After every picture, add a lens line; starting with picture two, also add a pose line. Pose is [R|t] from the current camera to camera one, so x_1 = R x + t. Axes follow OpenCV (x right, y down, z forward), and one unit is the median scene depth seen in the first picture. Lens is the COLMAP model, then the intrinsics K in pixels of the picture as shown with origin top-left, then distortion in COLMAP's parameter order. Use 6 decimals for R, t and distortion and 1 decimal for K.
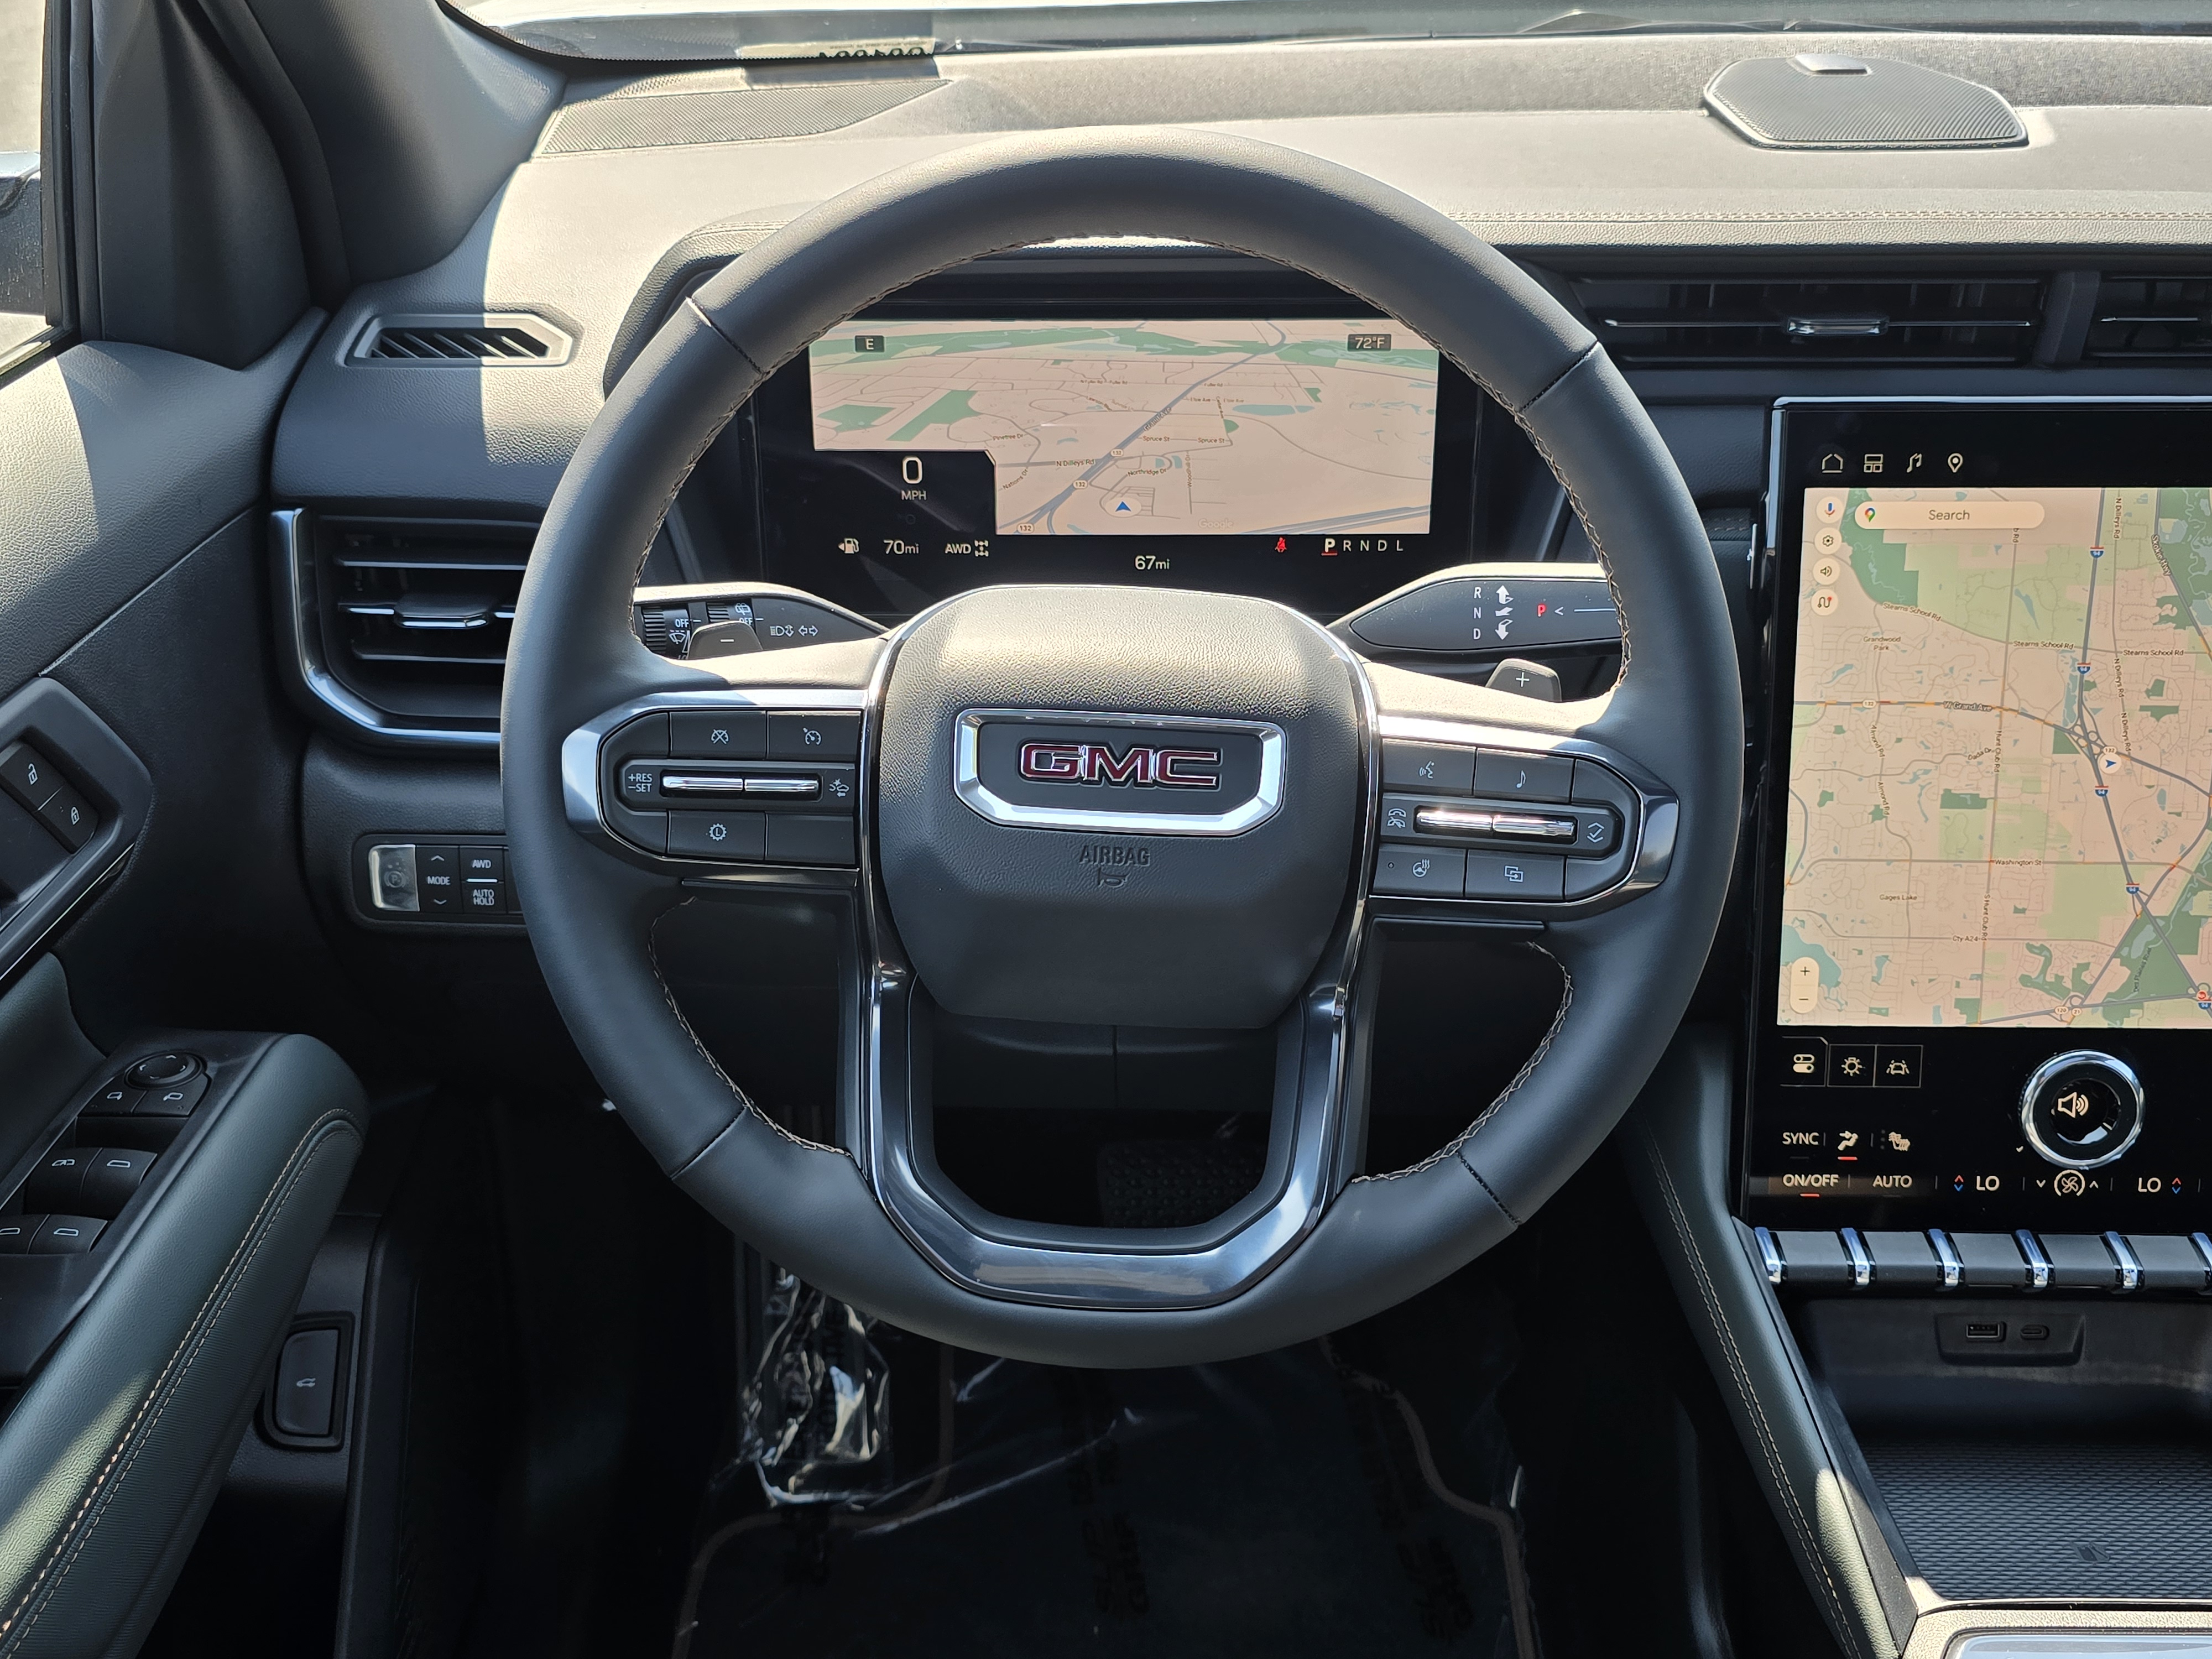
lens RADIAL K [[2230.8, 0, 1067.1], [0, 2230.8, 824.0], [0, 0, 1]] dist [0.103751, -0.158580]
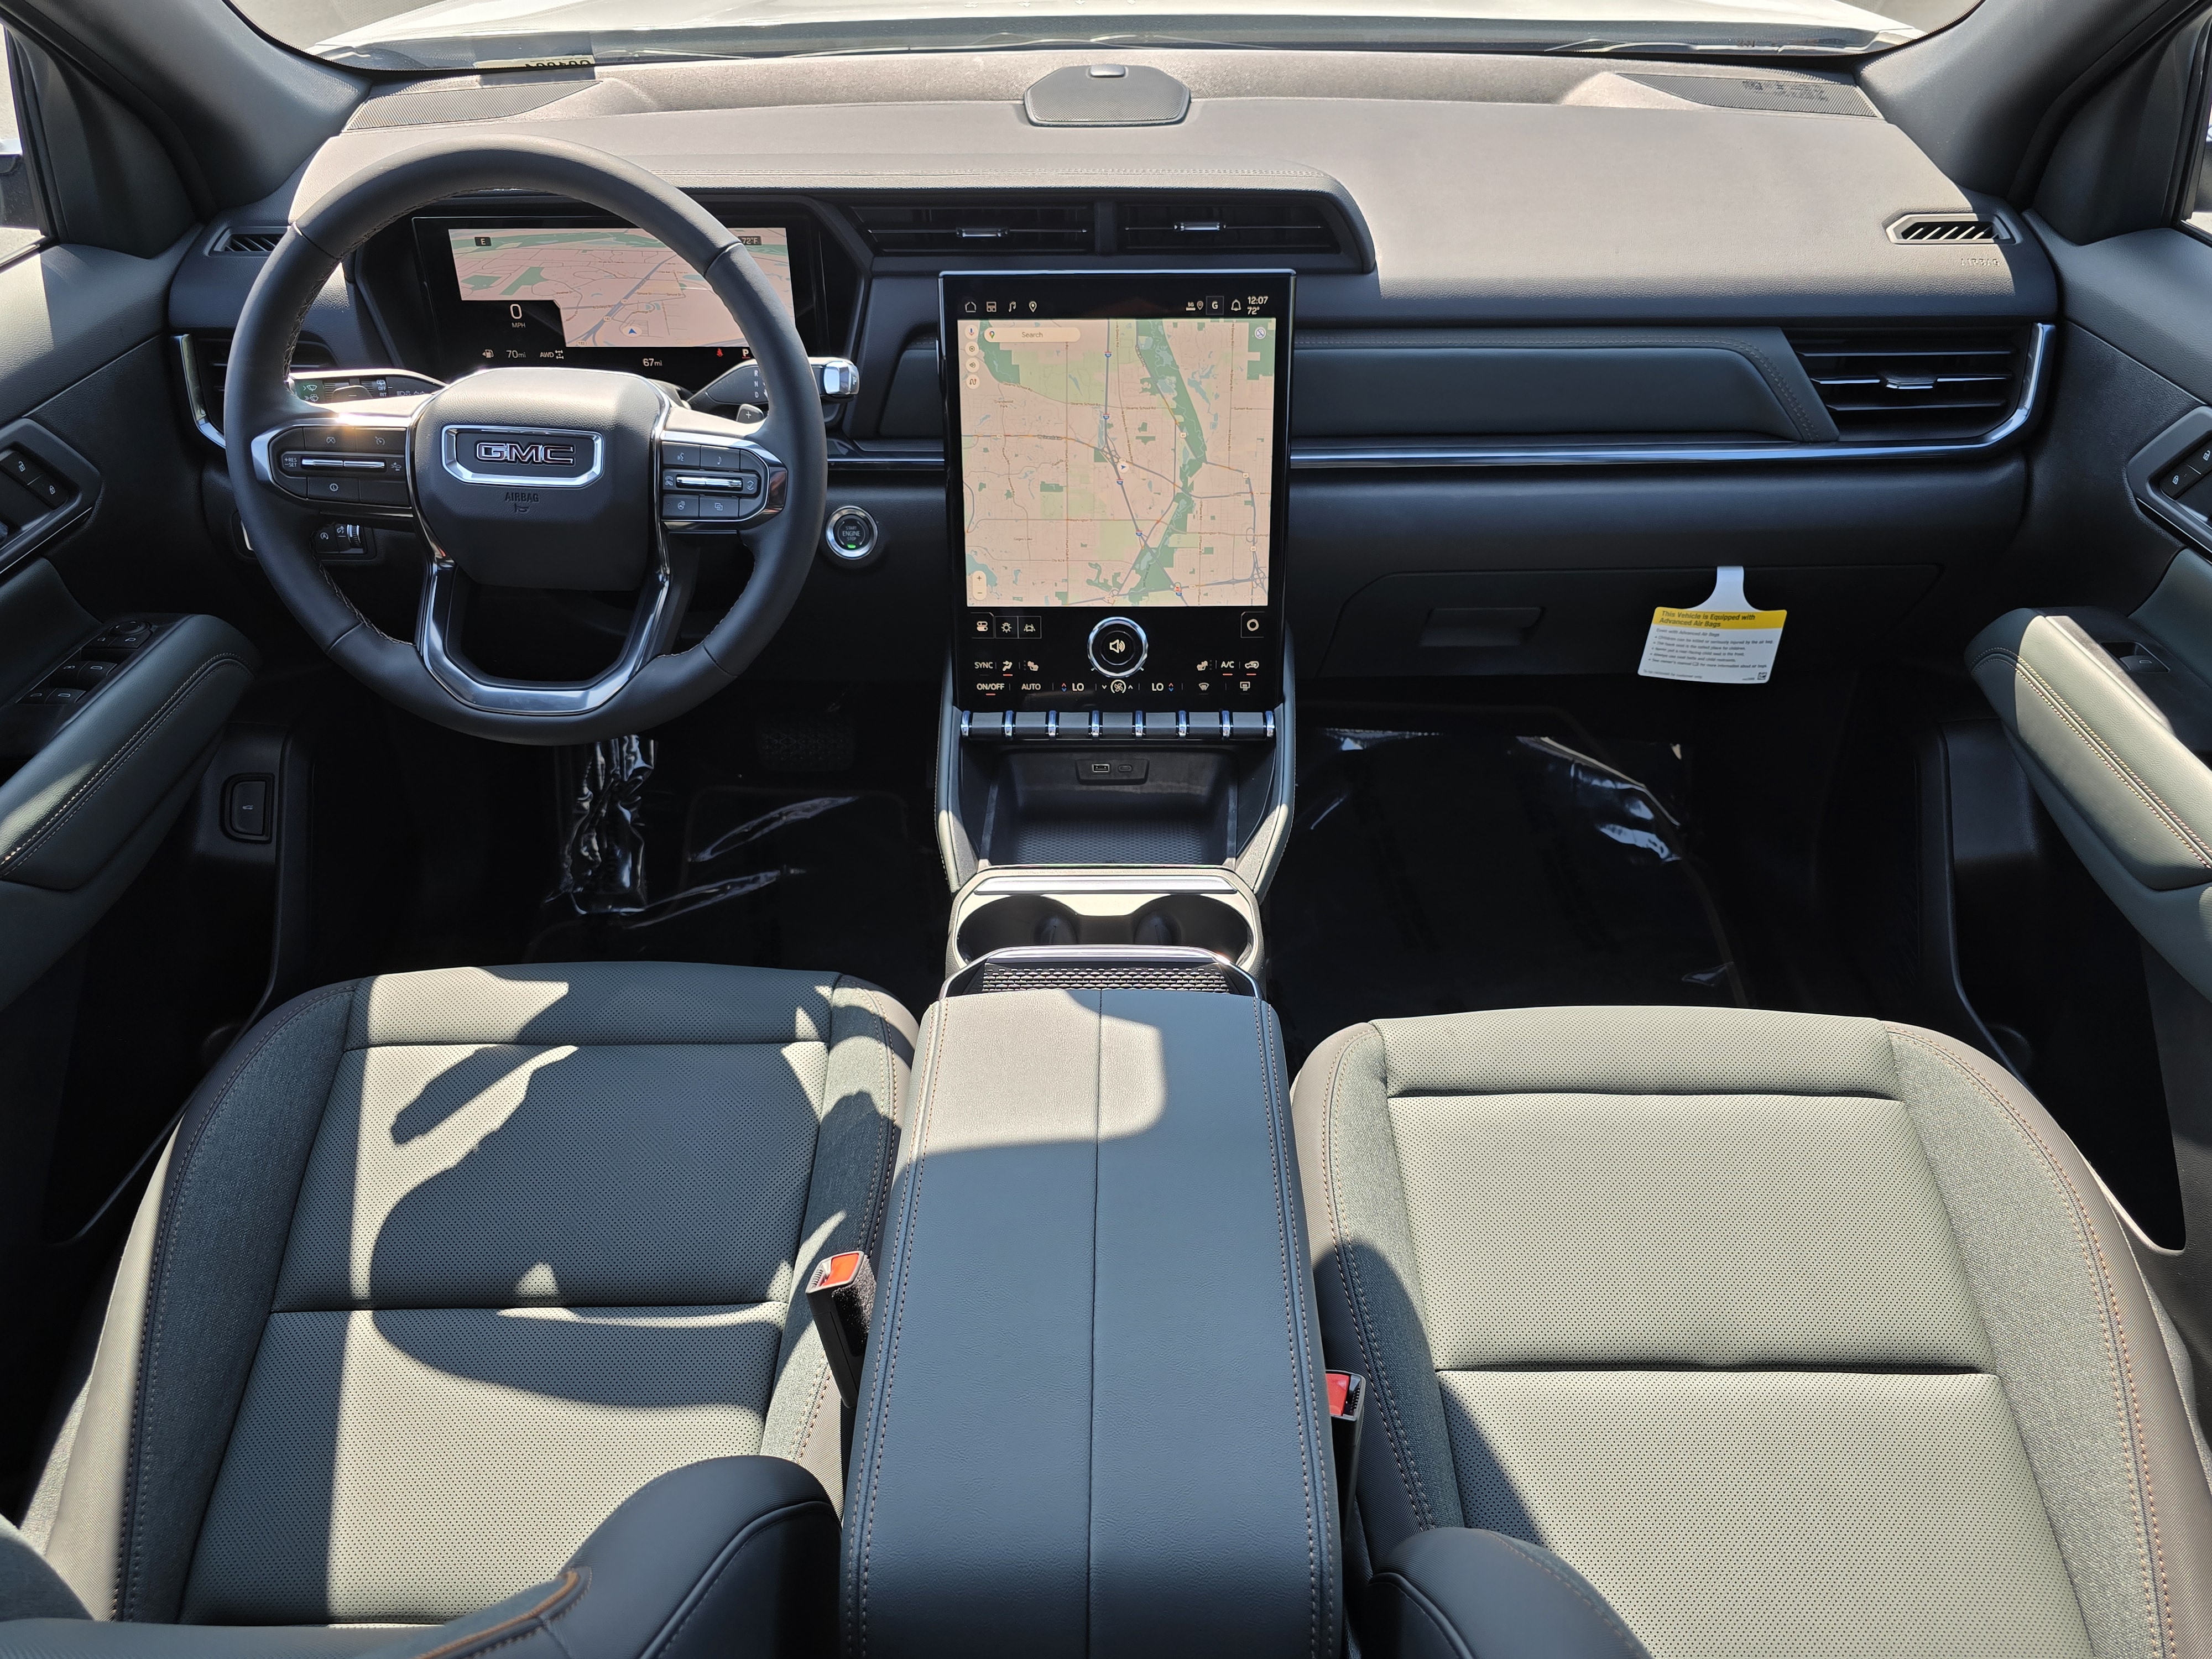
lens RADIAL K [[1610.7, 0, 1069.9], [0, 1610.7, 831.8], [0, 0, 1]] dist [0.054608, -0.060371]
pose [[0.999973, -0.005599, -0.004739, 0.427242], [0.006215, 0.989855, 0.141946, 0.088441], [0.003897, -0.141972, 0.989863, -0.434026]]
